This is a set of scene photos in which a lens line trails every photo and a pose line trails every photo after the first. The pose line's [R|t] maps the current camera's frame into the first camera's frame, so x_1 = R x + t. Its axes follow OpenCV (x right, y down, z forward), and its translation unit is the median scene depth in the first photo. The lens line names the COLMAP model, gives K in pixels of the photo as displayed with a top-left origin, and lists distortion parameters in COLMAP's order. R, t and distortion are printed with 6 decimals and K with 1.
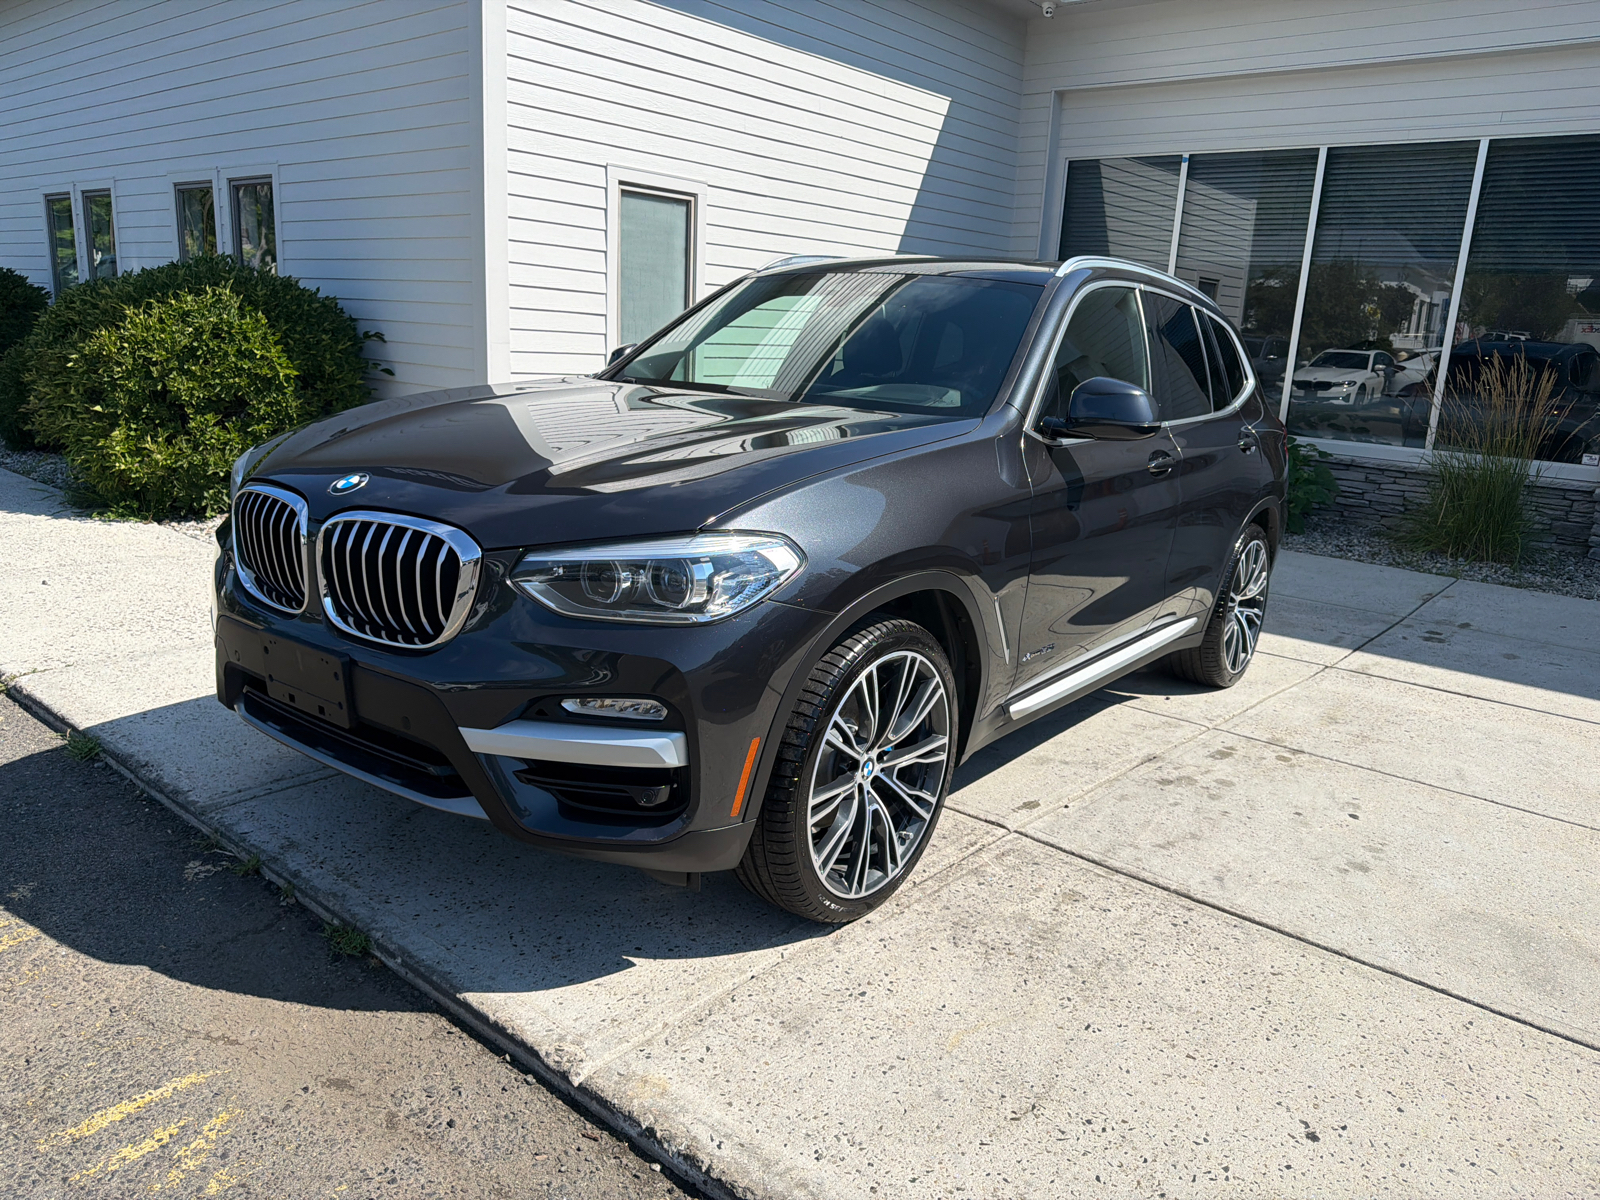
lens RADIAL K [[1135.7, 0, 803.2], [0, 1135.7, 593.3], [0, 0, 1]] dist [0.015947, -0.019551]
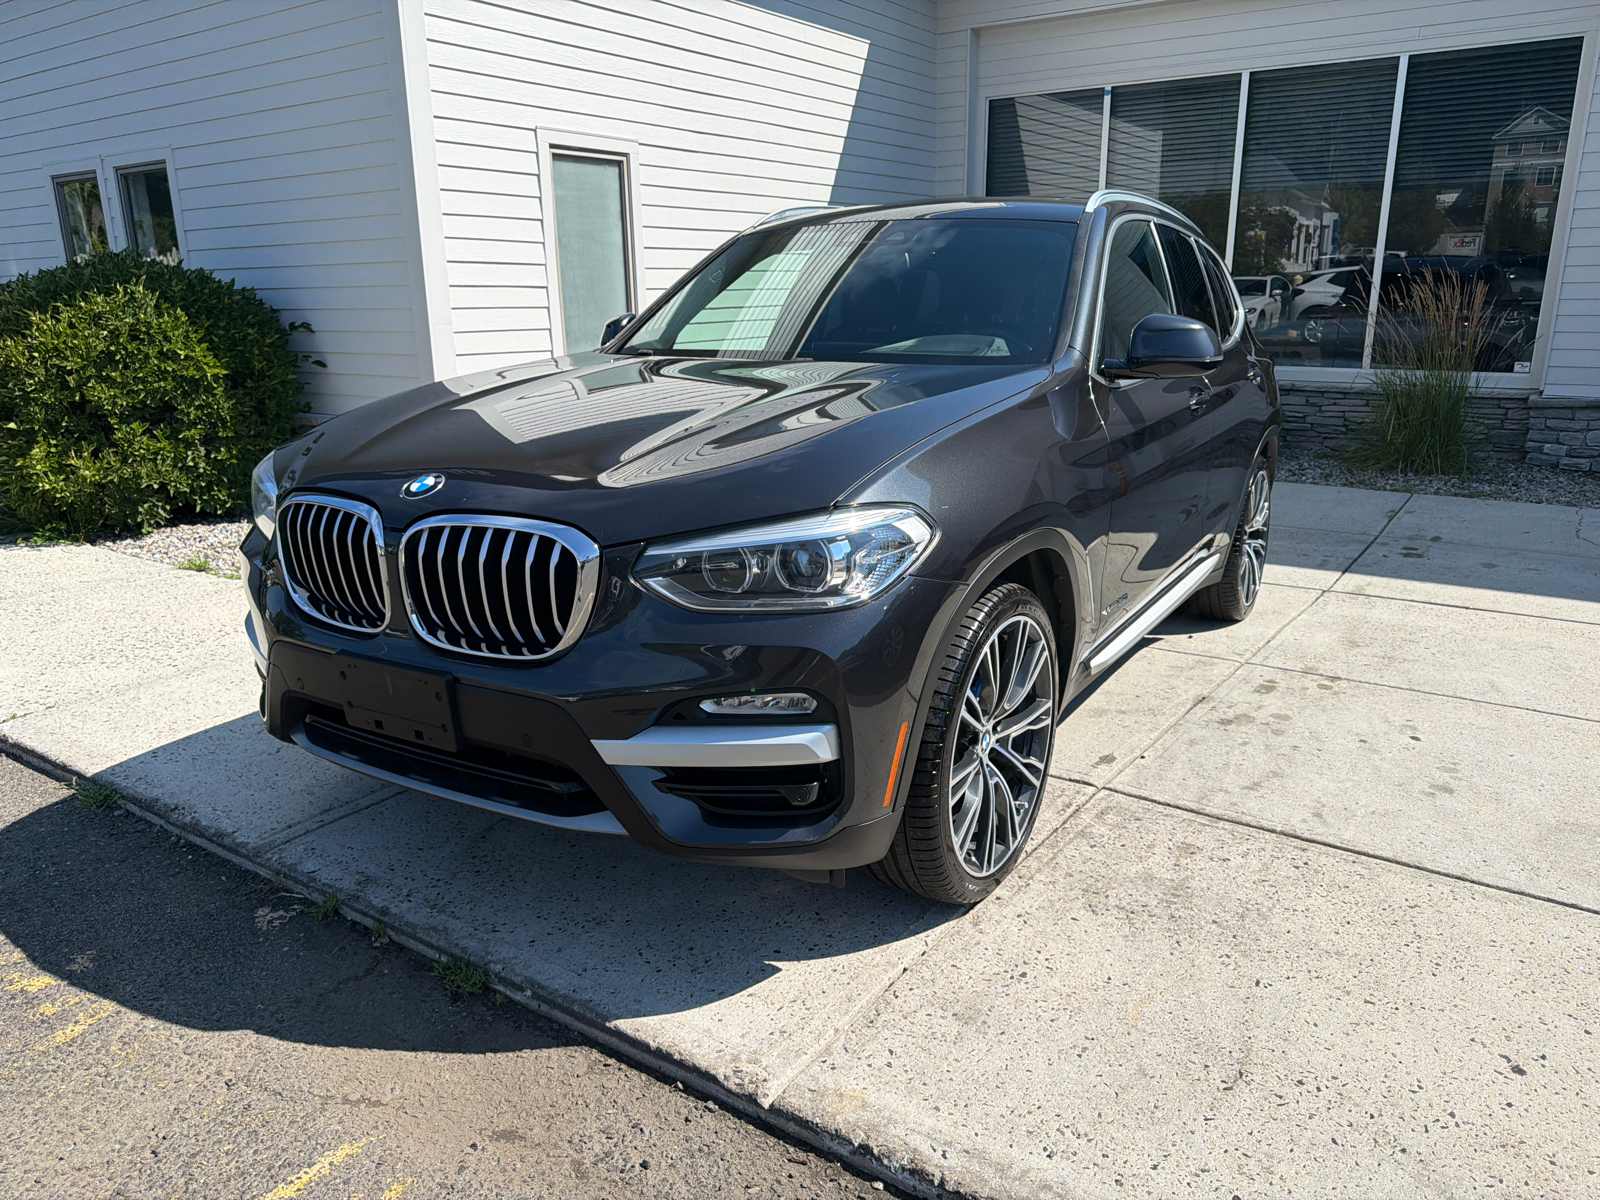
lens RADIAL K [[1137.3, 0, 801.0], [0, 1137.3, 607.1], [0, 0, 1]] dist [0.006758, -0.008650]
pose [[0.993560, -0.086314, 0.073411, -0.149158], [0.082974, 0.995424, 0.047399, -0.015154], [-0.077166, -0.041002, 0.996175, 0.058066]]
